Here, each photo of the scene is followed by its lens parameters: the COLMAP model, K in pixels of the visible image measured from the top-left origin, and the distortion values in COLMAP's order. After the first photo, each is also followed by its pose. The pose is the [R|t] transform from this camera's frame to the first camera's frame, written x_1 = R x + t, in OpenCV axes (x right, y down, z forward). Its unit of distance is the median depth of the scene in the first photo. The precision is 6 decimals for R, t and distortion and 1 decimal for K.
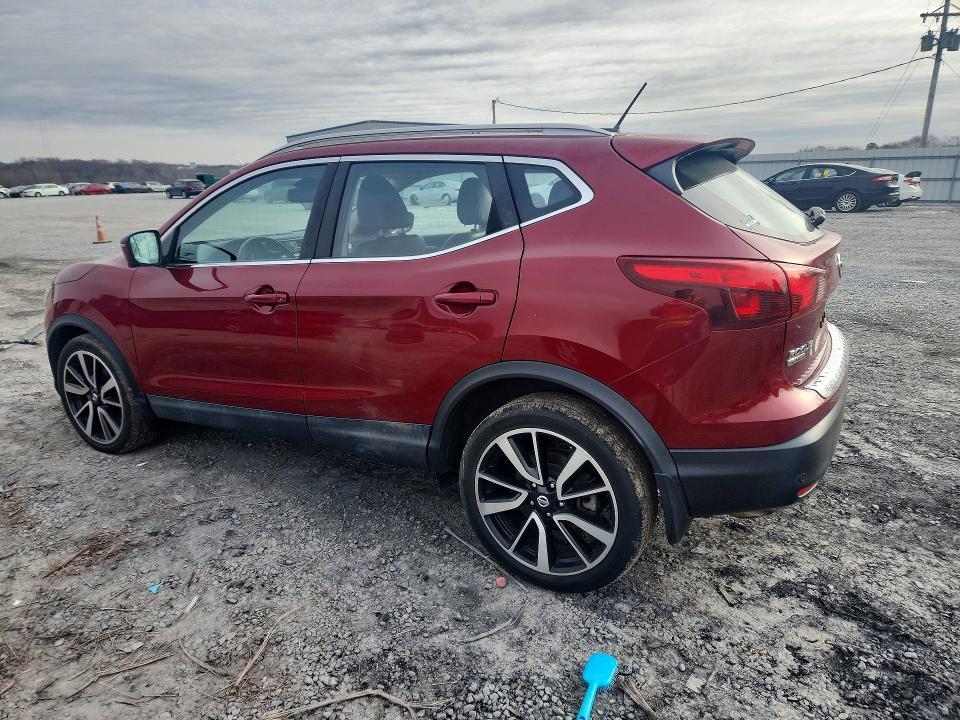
lens RADIAL K [[681.9, 0, 480.0], [0, 681.9, 360.0], [0, 0, 1]] dist [-0.001957, -0.004322]
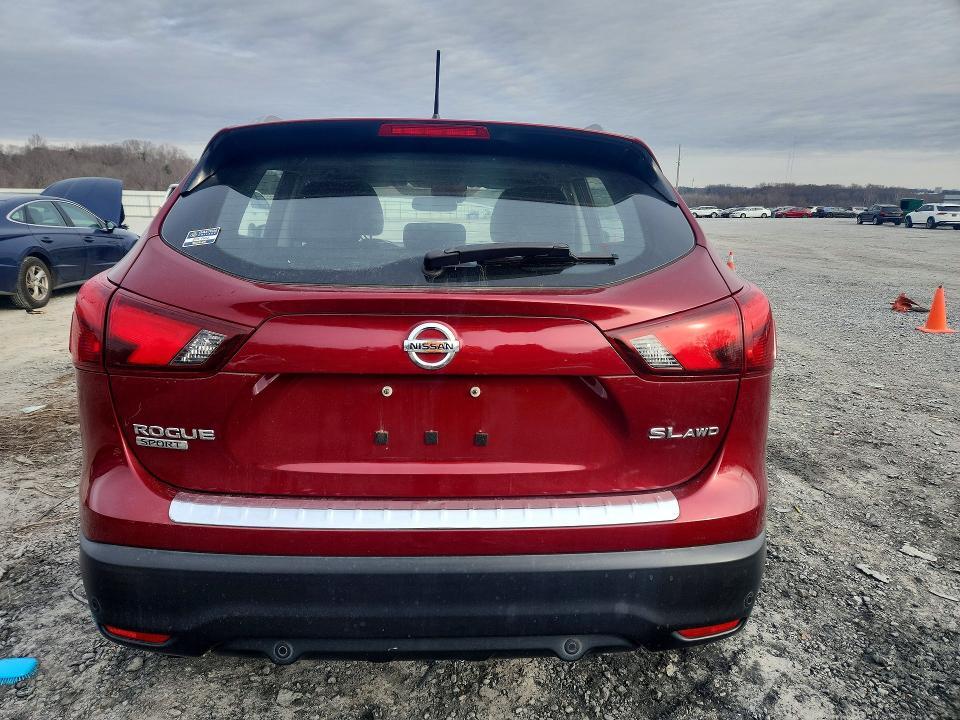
lens RADIAL K [[681.9, 0, 480.0], [0, 681.9, 360.0], [0, 0, 1]] dist [-0.001957, -0.004322]
pose [[0.507338, 0.204683, -0.837086, 0.082748], [-0.235370, 0.967361, 0.093886, -0.015127], [0.828981, 0.149393, 0.538955, 0.064042]]
